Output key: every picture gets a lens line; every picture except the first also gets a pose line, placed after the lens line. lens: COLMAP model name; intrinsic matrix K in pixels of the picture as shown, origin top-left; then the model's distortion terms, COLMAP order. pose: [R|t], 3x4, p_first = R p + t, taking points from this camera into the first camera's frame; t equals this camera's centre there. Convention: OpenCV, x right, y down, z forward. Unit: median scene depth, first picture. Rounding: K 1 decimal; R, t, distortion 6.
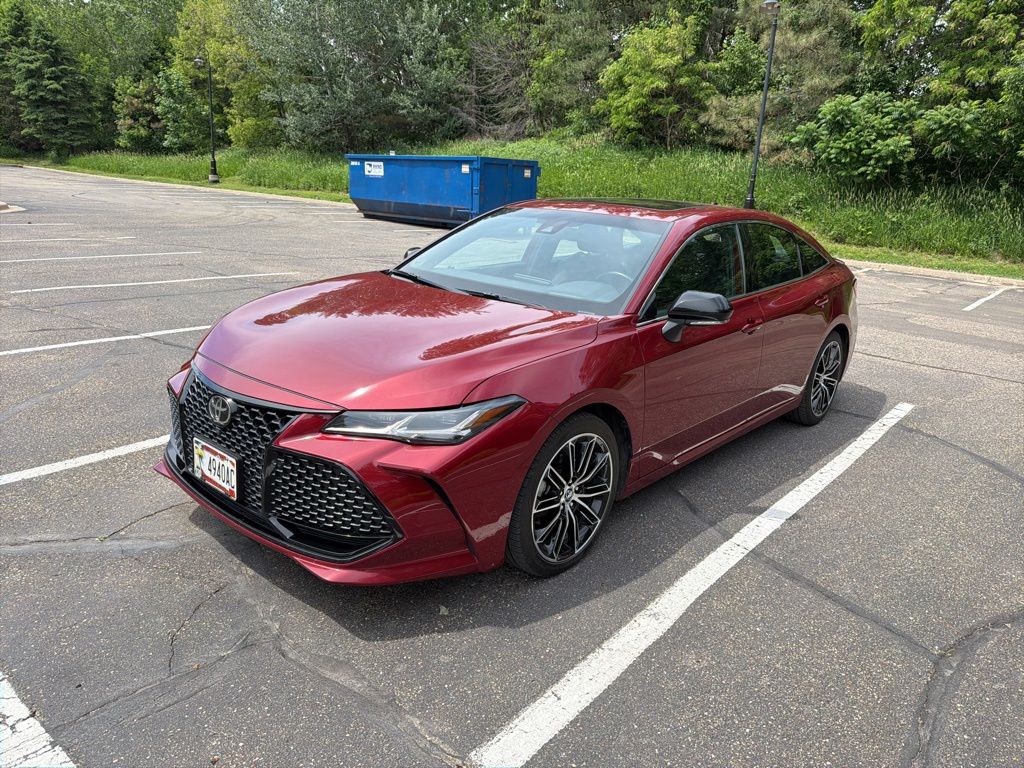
lens RADIAL K [[717.7, 0, 513.6], [0, 717.7, 397.9], [0, 0, 1]] dist [0.018614, -0.026035]
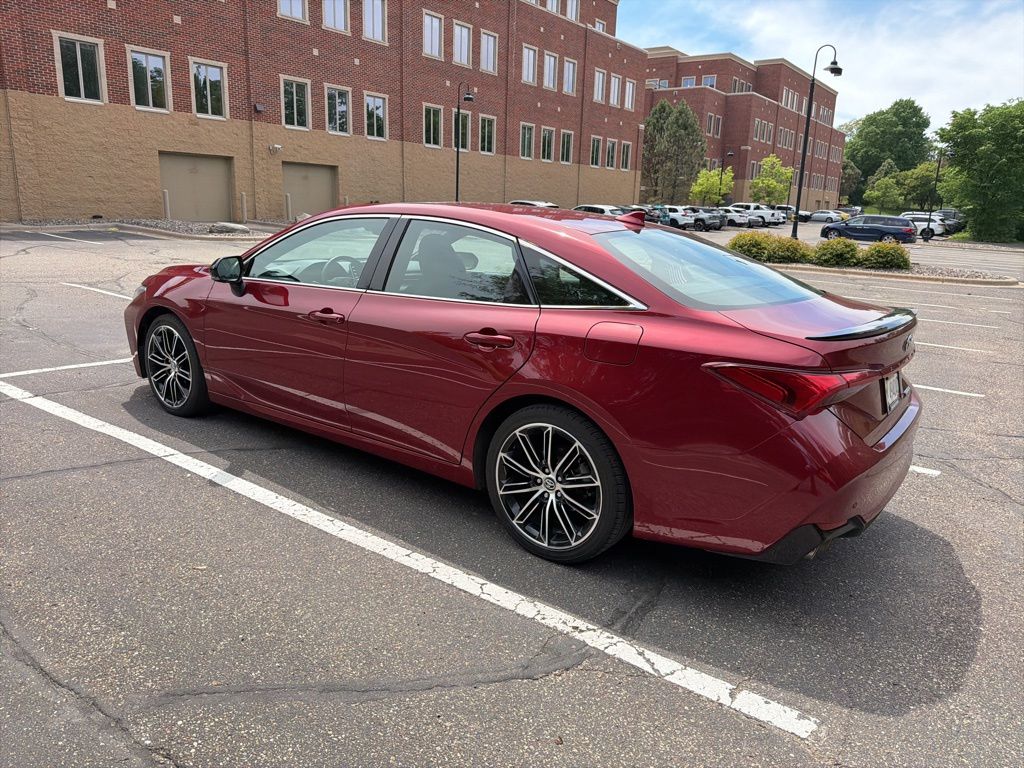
lens RADIAL K [[716.3, 0, 508.1], [0, 716.3, 397.4], [0, 0, 1]] dist [0.025931, -0.034274]
pose [[0.072560, 0.202378, -0.976616, 0.275617], [-0.329552, 0.929063, 0.168039, -0.050834], [0.941345, 0.309653, 0.134107, 0.241430]]
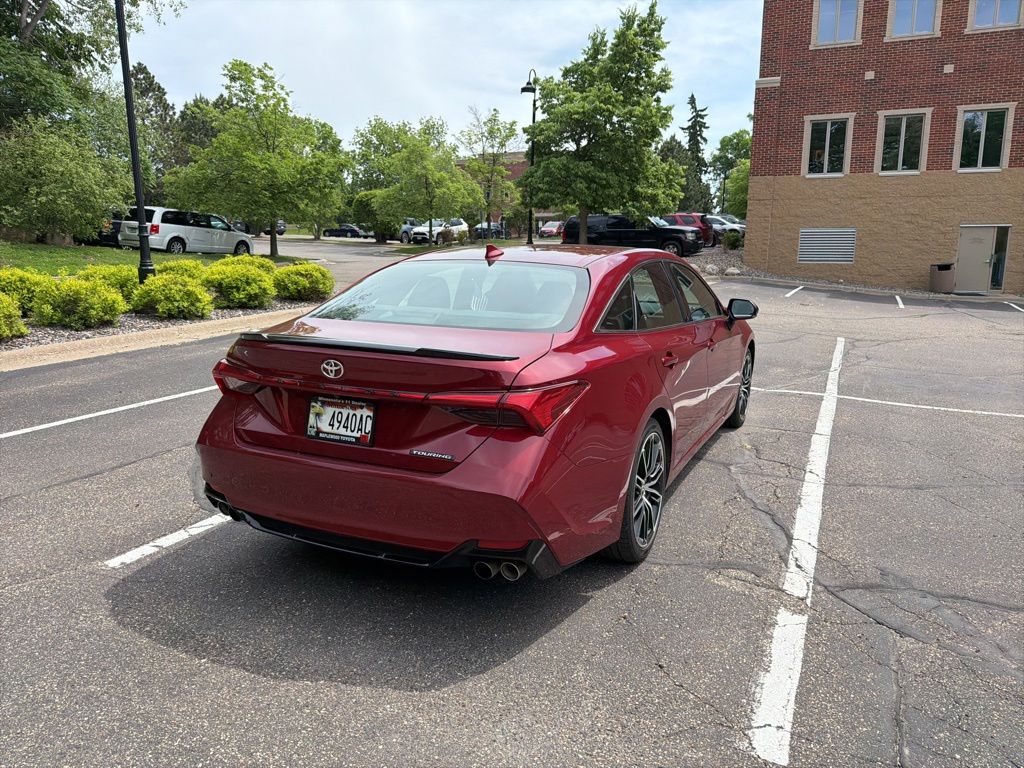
lens RADIAL K [[722.0, 0, 513.7], [0, 722.0, 390.6], [0, 0, 1]] dist [0.019142, -0.023835]
pose [[-0.963173, -0.021569, -0.268016, 0.127430], [-0.143589, 0.884008, 0.444874, -0.131537], [0.227333, 0.466974, -0.854549, 0.479000]]
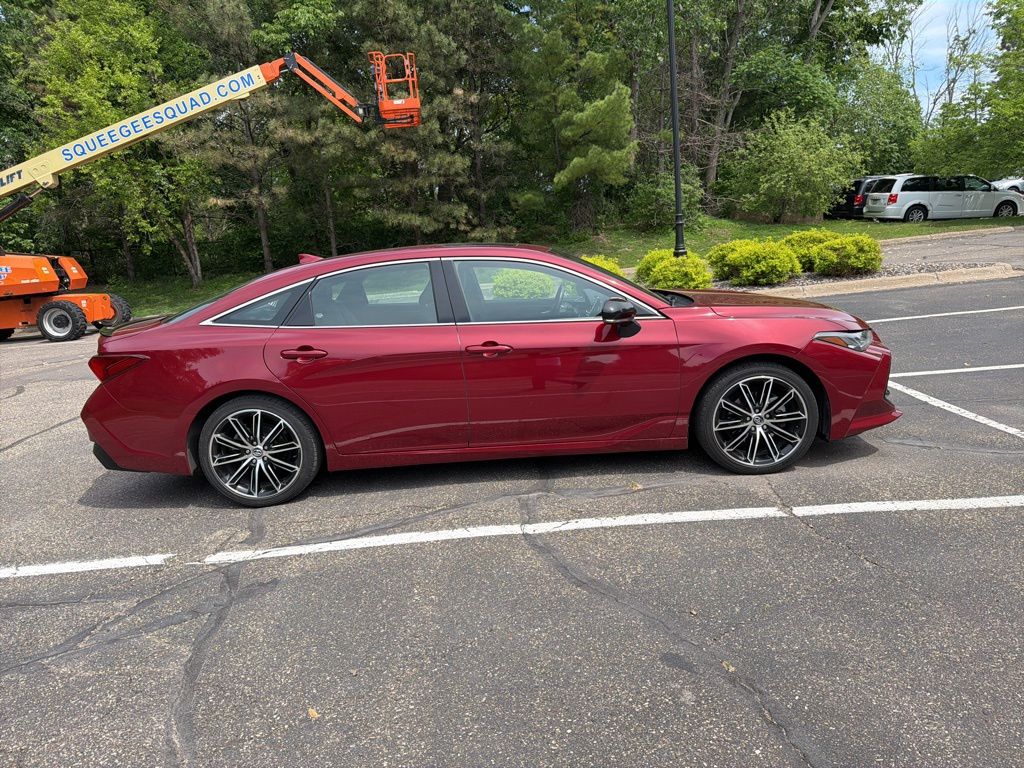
lens RADIAL K [[720.0, 0, 513.7], [0, 720.0, 393.3], [0, 0, 1]] dist [0.025425, -0.032768]
pose [[-0.652519, -0.171360, 0.738143, -0.180078], [0.249795, 0.871007, 0.423024, -0.126370], [-0.715417, 0.460416, -0.525544, 0.394024]]
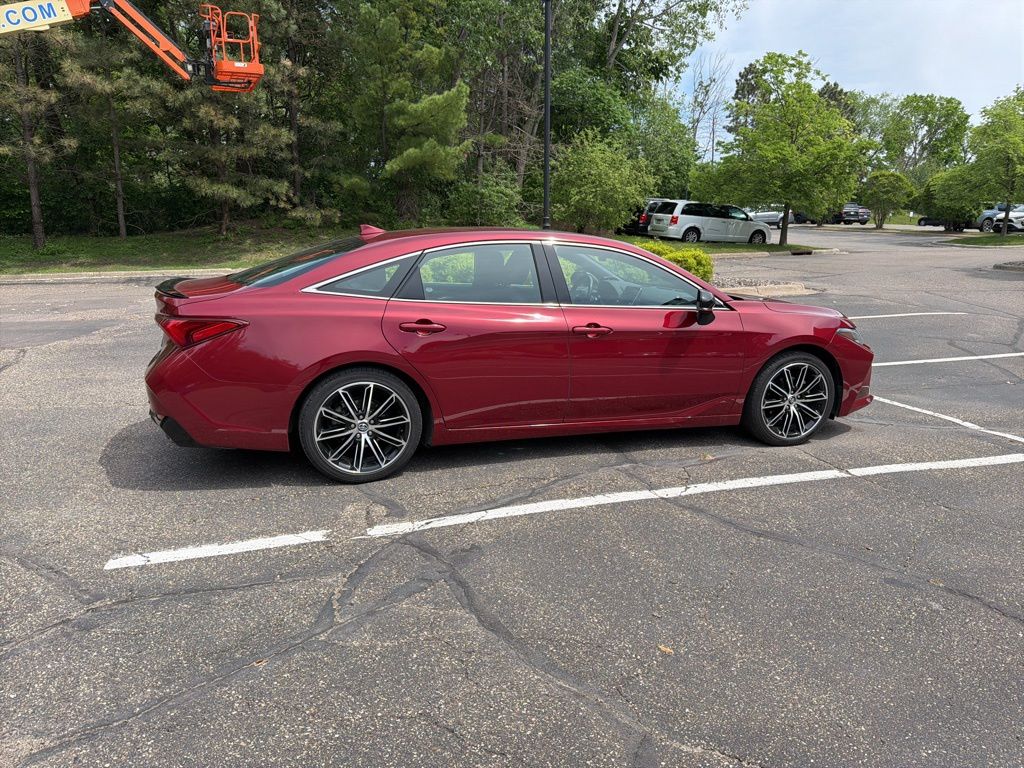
lens RADIAL K [[720.0, 0, 513.7], [0, 720.0, 393.3], [0, 0, 1]] dist [0.025425, -0.032768]
pose [[-0.853972, -0.189038, 0.484764, -0.104104], [0.082559, 0.870636, 0.484950, -0.146184], [-0.513727, 0.454155, -0.727892, 0.474736]]
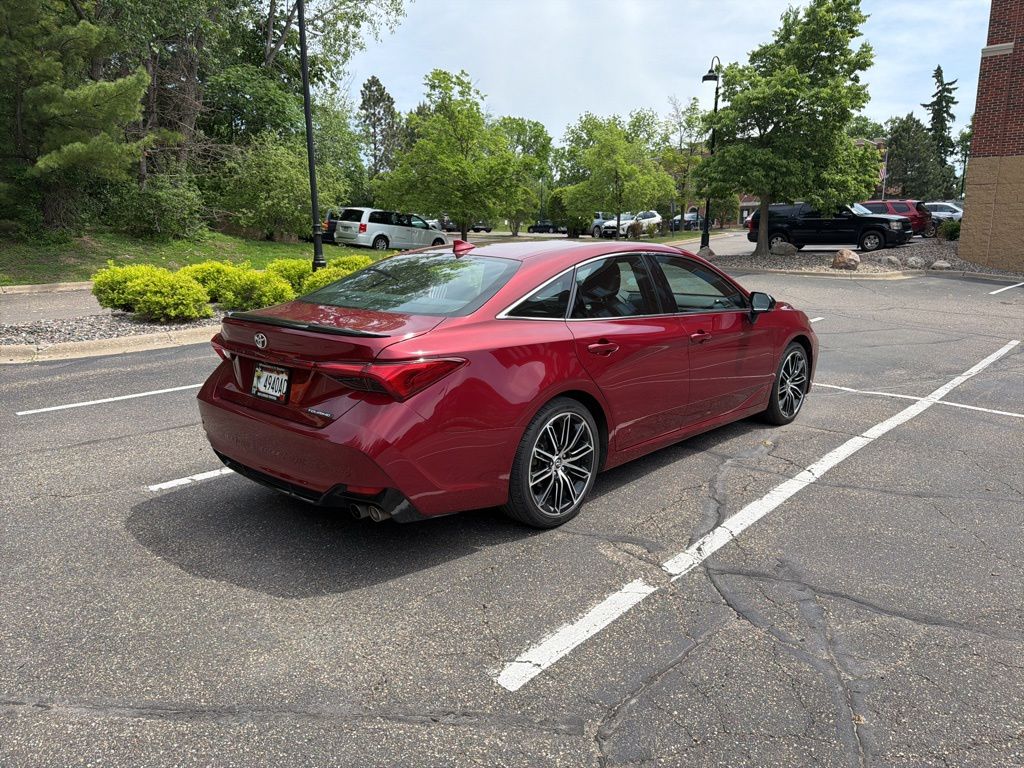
lens RADIAL K [[720.0, 0, 513.7], [0, 720.0, 393.3], [0, 0, 1]] dist [0.025425, -0.032768]
pose [[-0.997519, -0.069338, 0.012134, 0.056129], [-0.054818, 0.873340, 0.484016, -0.145829], [-0.044158, 0.482150, -0.874975, 0.507824]]
